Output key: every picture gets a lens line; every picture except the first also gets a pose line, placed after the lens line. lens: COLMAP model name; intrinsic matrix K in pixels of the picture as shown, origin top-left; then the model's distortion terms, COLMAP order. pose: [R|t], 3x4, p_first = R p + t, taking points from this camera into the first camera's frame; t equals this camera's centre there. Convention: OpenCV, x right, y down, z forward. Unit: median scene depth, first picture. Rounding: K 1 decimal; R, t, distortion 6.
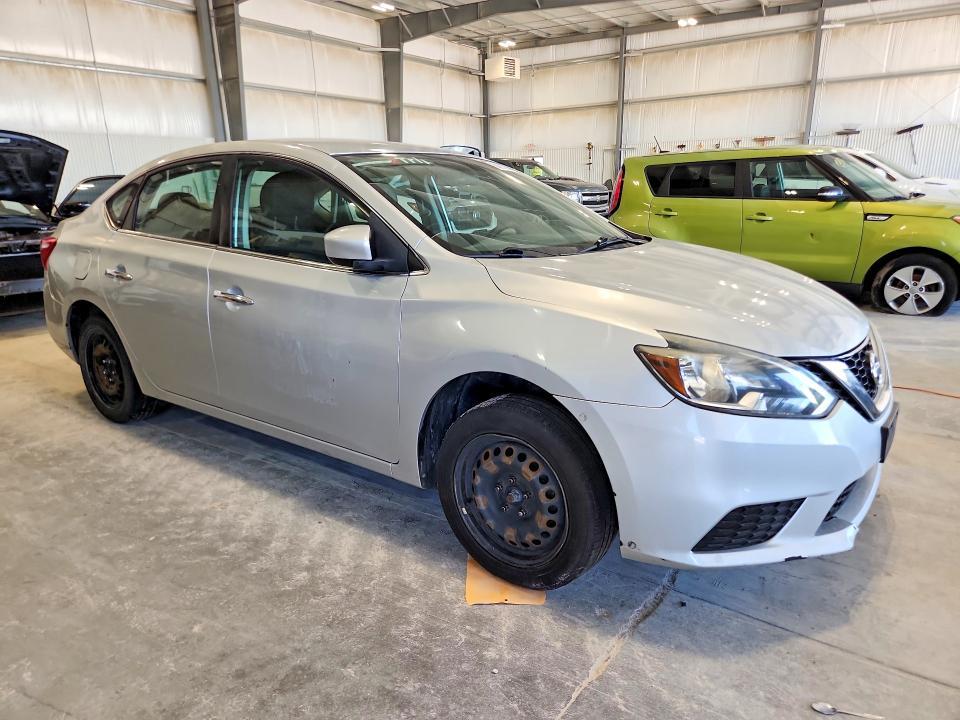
lens RADIAL K [[684.4, 0, 482.2], [0, 684.4, 362.3], [0, 0, 1]] dist [0.039729, -0.021927]
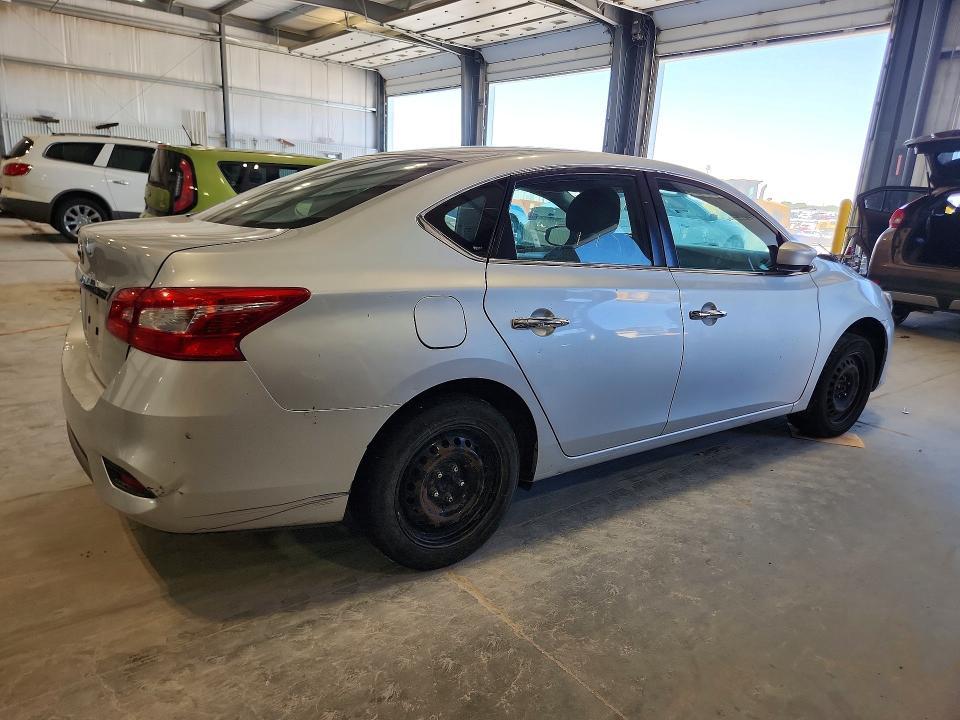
lens RADIAL K [[684.4, 0, 477.4], [0, 684.4, 358.8], [0, 0, 1]] dist [0.039729, -0.021927]
pose [[0.264794, -0.195526, 0.944274, -1.343755], [0.180805, 0.971928, 0.150551, -0.229746], [-0.947203, 0.130864, 0.292713, 0.955663]]
